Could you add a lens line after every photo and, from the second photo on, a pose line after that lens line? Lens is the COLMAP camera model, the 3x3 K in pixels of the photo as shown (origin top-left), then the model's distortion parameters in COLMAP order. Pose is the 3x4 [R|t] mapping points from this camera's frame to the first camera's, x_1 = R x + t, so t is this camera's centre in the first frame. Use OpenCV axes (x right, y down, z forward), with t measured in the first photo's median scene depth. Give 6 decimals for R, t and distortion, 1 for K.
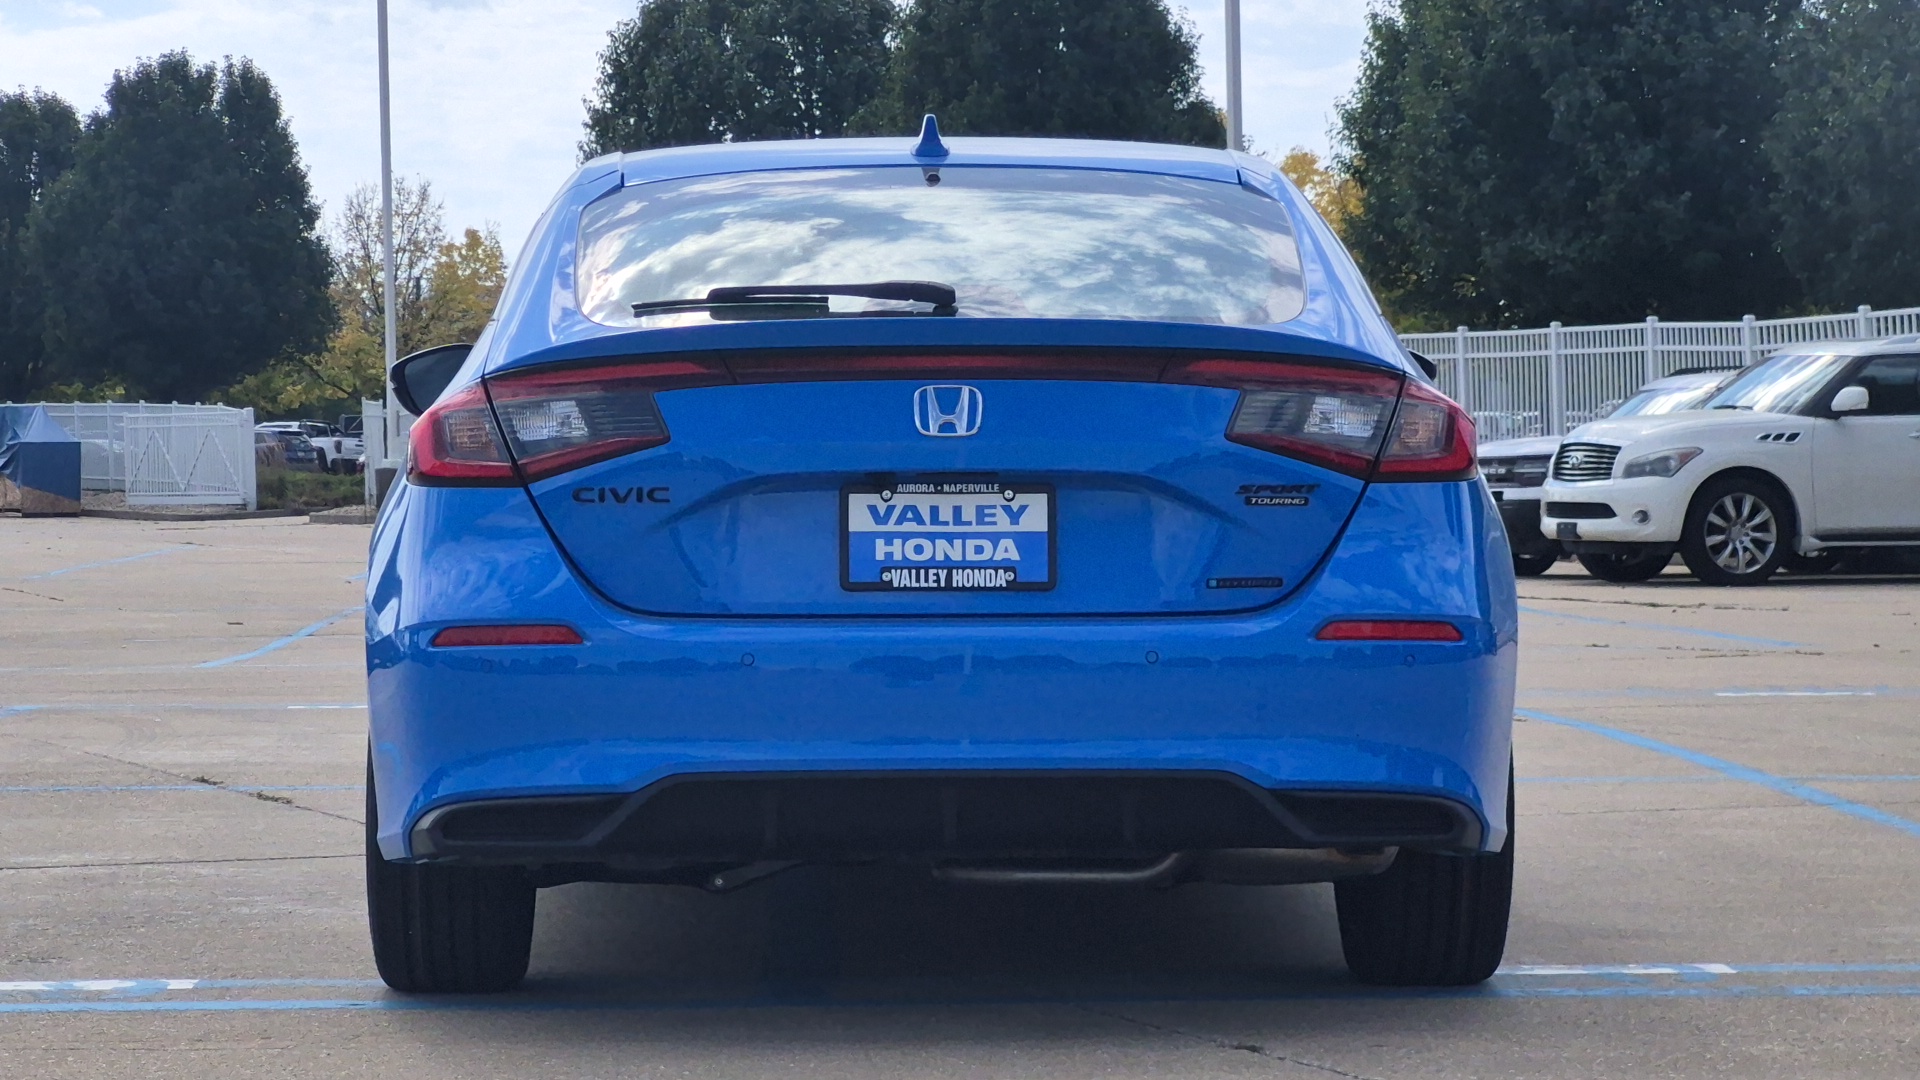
lens RADIAL K [[4871.1, 0, 963.8], [0, 4871.1, 539.6], [0, 0, 1]] dist [-0.113930, 0.000000]
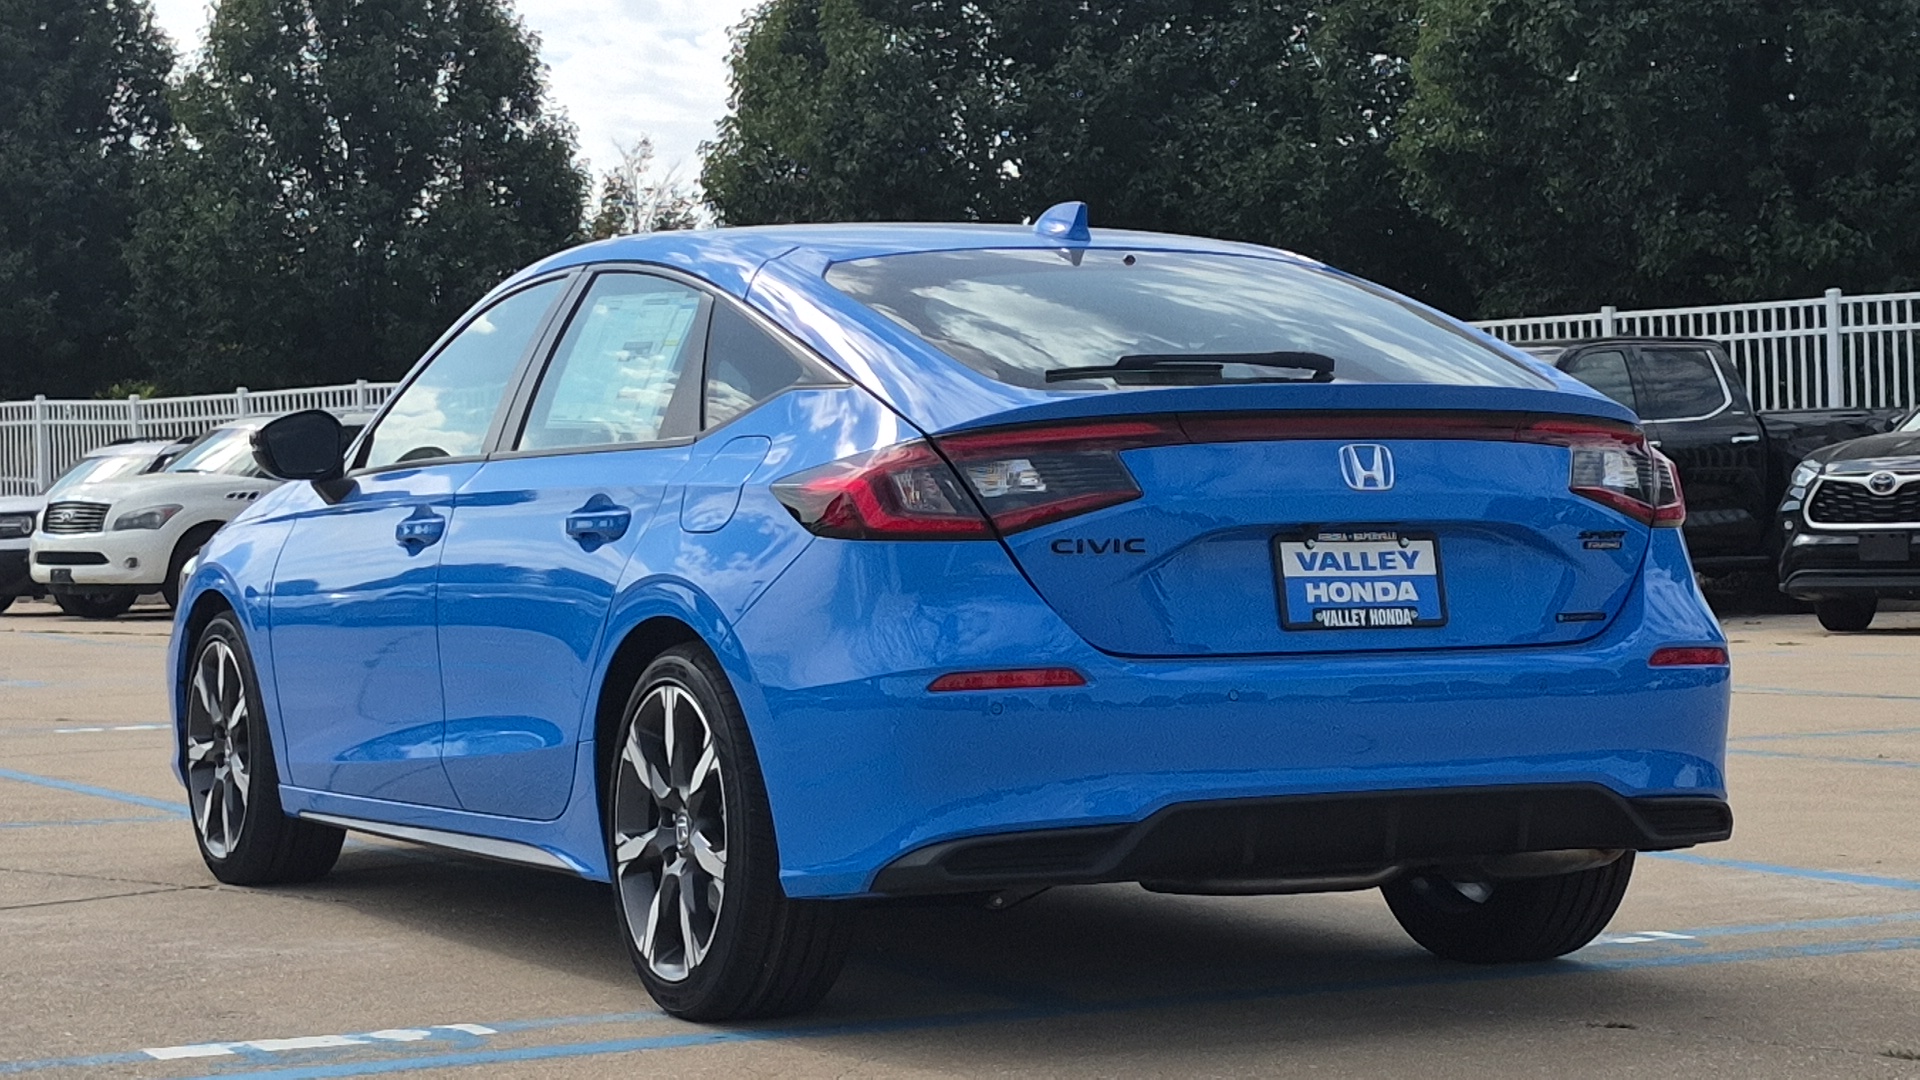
lens RADIAL K [[3878.3, 0, 951.3], [0, 3878.3, 544.4], [0, 0, 1]] dist [0.164141, 0.000000]
pose [[0.904063, -0.011154, 0.427253, -0.466034], [0.014919, 0.999874, -0.005464, -0.005363], [-0.427138, 0.011314, 0.904116, 0.237566]]
